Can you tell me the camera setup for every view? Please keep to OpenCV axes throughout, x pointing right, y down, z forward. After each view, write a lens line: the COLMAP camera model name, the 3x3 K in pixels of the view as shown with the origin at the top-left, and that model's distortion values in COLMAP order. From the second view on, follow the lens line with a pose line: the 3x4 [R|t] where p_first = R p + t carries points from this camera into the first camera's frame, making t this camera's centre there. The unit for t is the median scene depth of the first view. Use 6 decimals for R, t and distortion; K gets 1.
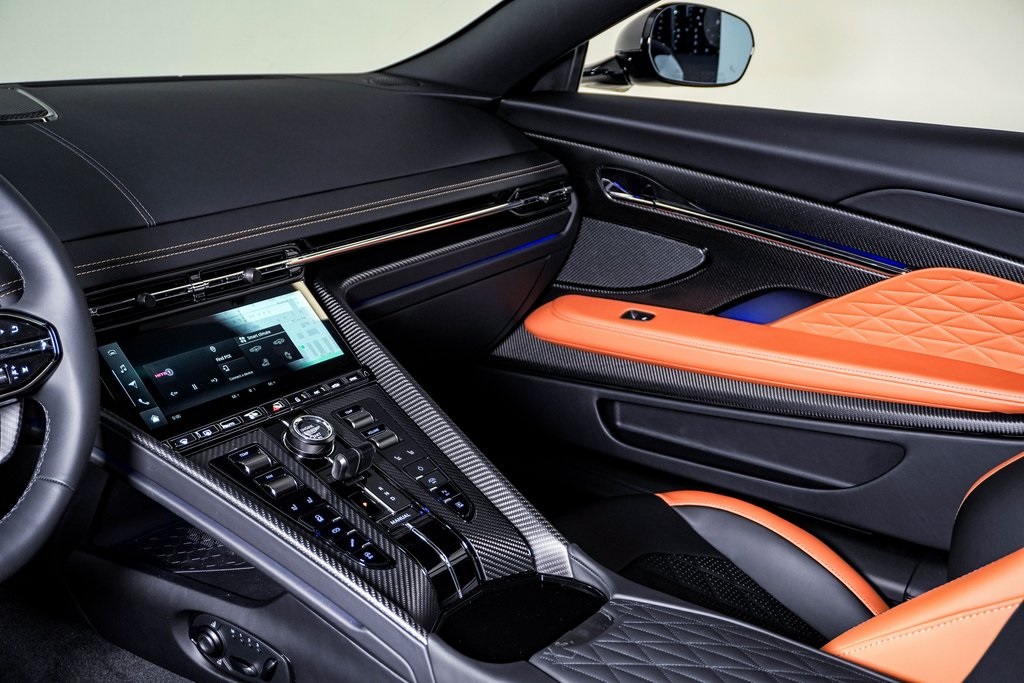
lens RADIAL K [[1200.6, 0, 515.4], [0, 1200.6, 334.1], [0, 0, 1]] dist [0.008485, 0.000000]
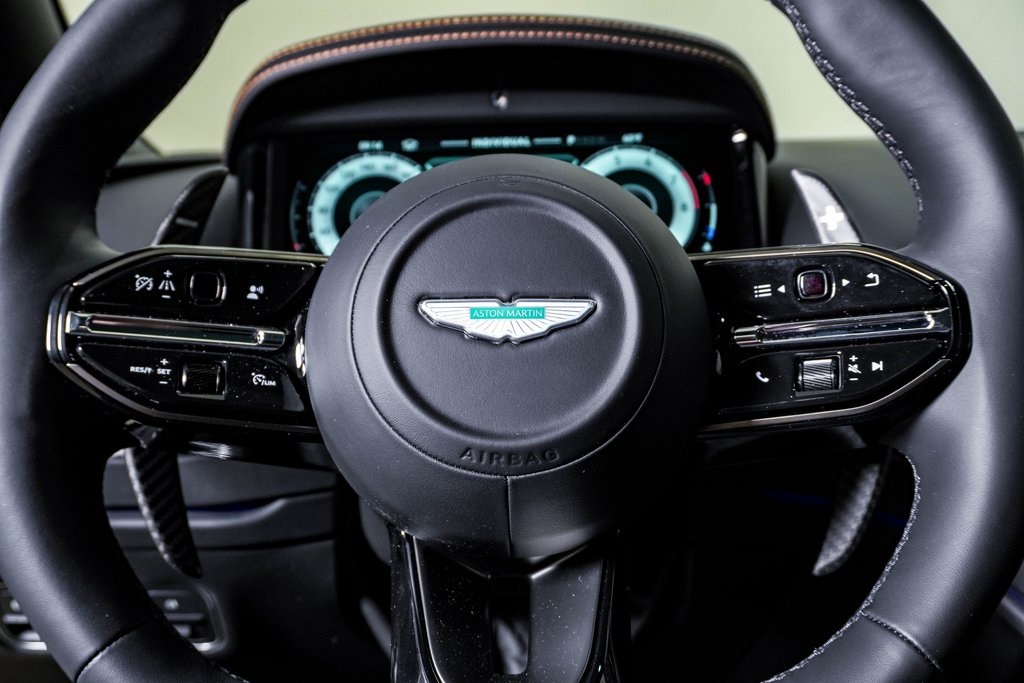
lens RADIAL K [[981.2, 0, 505.9], [0, 981.2, 351.0], [0, 0, 1]] dist [-0.013009, 0.000000]
pose [[0.599633, 0.050311, -0.798692, -0.153175], [-0.217206, 0.970790, -0.101920, 0.071424], [0.770235, 0.234596, 0.593046, 0.521765]]
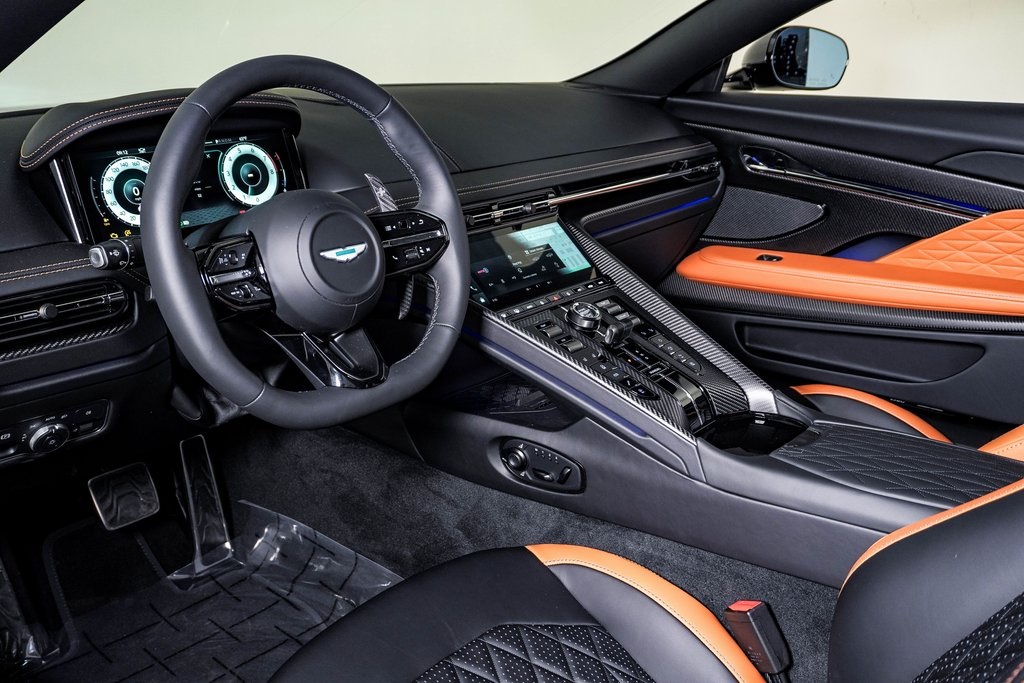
lens RADIAL K [[962.1, 0, 516.4], [0, 962.1, 333.0], [0, 0, 1]] dist [-0.017717, 0.000000]
pose [[0.998643, -0.001746, -0.052058, -0.186076], [0.001713, 0.999998, -0.000674, 0.102646], [0.052059, 0.000584, 0.998644, -0.127002]]
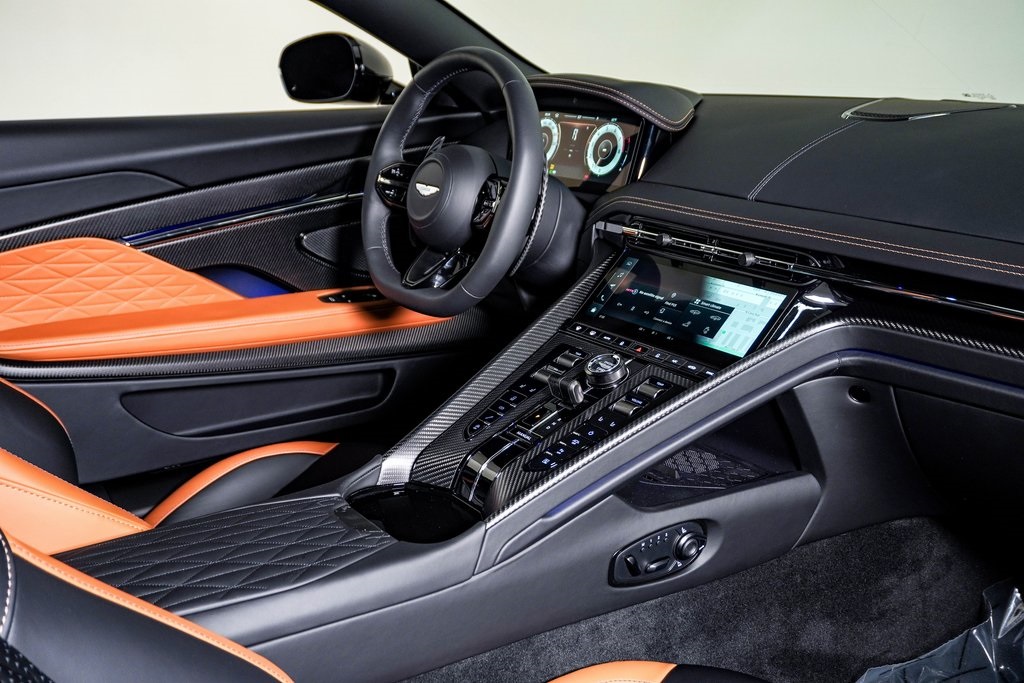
lens RADIAL K [[1061.3, 0, 512.6], [0, 1061.3, 334.7], [0, 0, 1]] dist [-0.008823, 0.000000]
pose [[-0.296771, 0.245973, -0.922727, 0.782399], [-0.293128, 0.896146, 0.333164, -0.257949], [0.908847, 0.369350, -0.193848, 1.076030]]
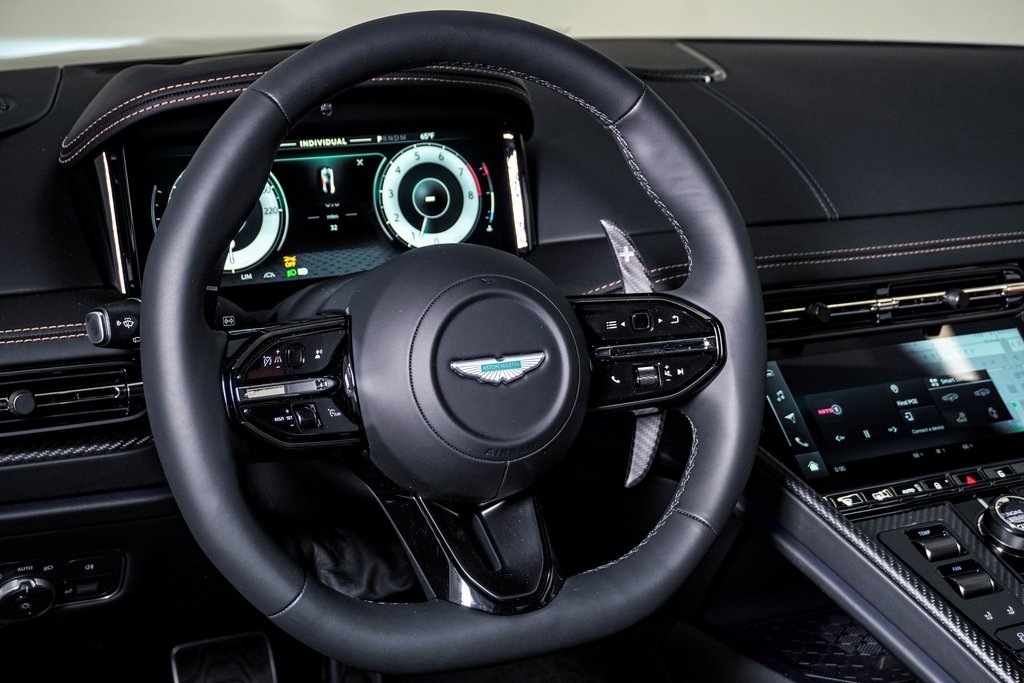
lens RADIAL K [[1607.7, 0, 514.3], [0, 1607.7, 341.7], [0, 0, 1]] dist [0.004981, 0.000000]
pose [[0.901513, 0.120608, -0.415606, -0.053389], [-0.140056, 0.990006, -0.016504, 0.033251], [0.409462, 0.073086, 0.909395, -0.006995]]
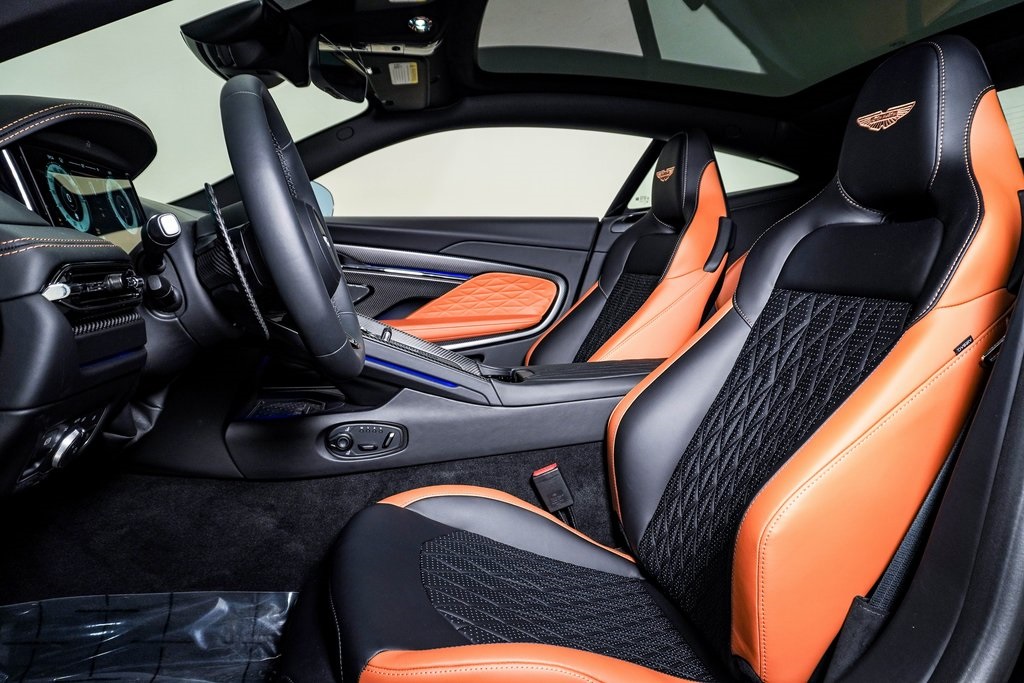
lens RADIAL K [[689.0, 0, 510.0], [0, 689.0, 337.8], [0, 0, 1]] dist [-0.038088, 0.029715]
pose [[0.675098, -0.110688, 0.729377, -0.786847], [0.241970, 0.967209, -0.077183, 0.232384], [-0.696917, 0.228593, 0.679744, 0.088297]]
